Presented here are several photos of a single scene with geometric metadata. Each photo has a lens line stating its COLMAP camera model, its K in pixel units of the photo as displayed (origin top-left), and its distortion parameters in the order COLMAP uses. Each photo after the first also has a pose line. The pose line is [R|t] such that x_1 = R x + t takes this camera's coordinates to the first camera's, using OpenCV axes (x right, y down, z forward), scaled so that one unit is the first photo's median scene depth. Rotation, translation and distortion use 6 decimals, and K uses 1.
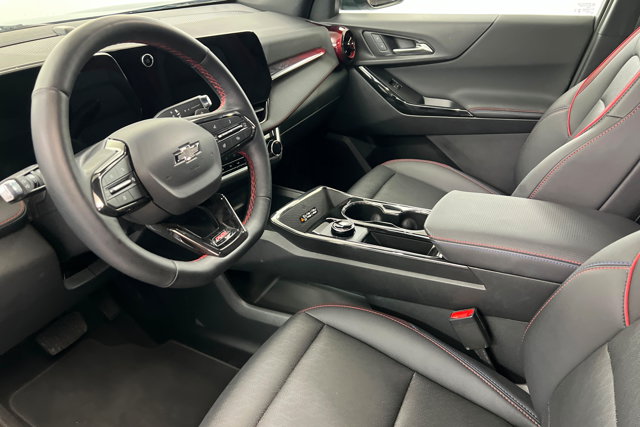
lens RADIAL K [[482.1, 0, 319.2], [0, 482.1, 208.3], [0, 0, 1]] dist [0.042652, -0.032990]
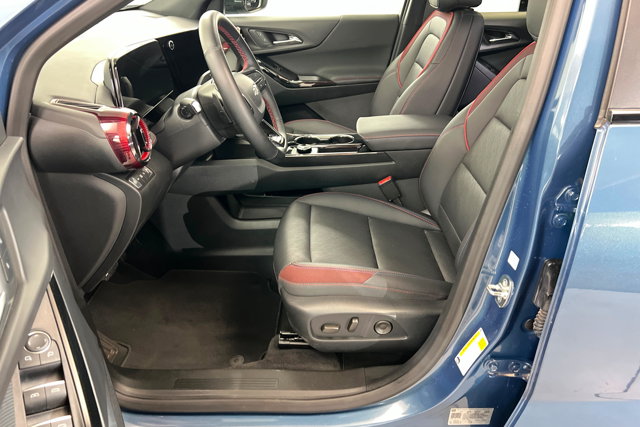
lens RADIAL K [[482.1, 0, 326.0], [0, 482.1, 217.5], [0, 0, 1]] dist [0.042652, -0.032990]
pose [[0.897324, -0.186979, 0.399810, -0.363747], [0.189553, 0.981299, 0.033495, 0.146193], [-0.398596, 0.045729, 0.915986, -0.301076]]
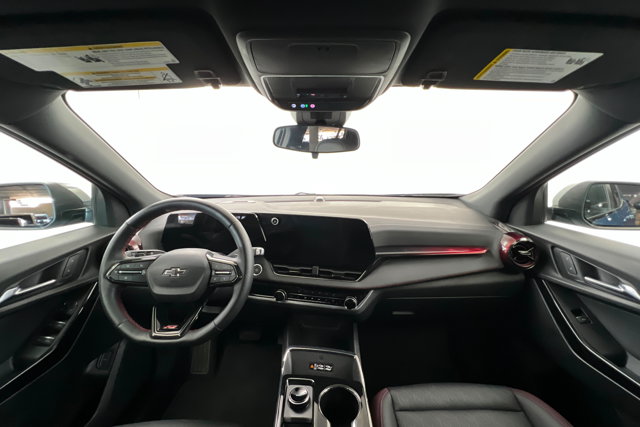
lens RADIAL K [[255.3, 0, 318.4], [0, 255.3, 216.0], [0, 0, 1]] dist [0.000694, 0.000096]
pose [[0.427837, 0.206402, -0.879974, 0.329403], [-0.425658, 0.904869, 0.005289, -0.236175], [0.797352, 0.372305, 0.474993, 0.397852]]
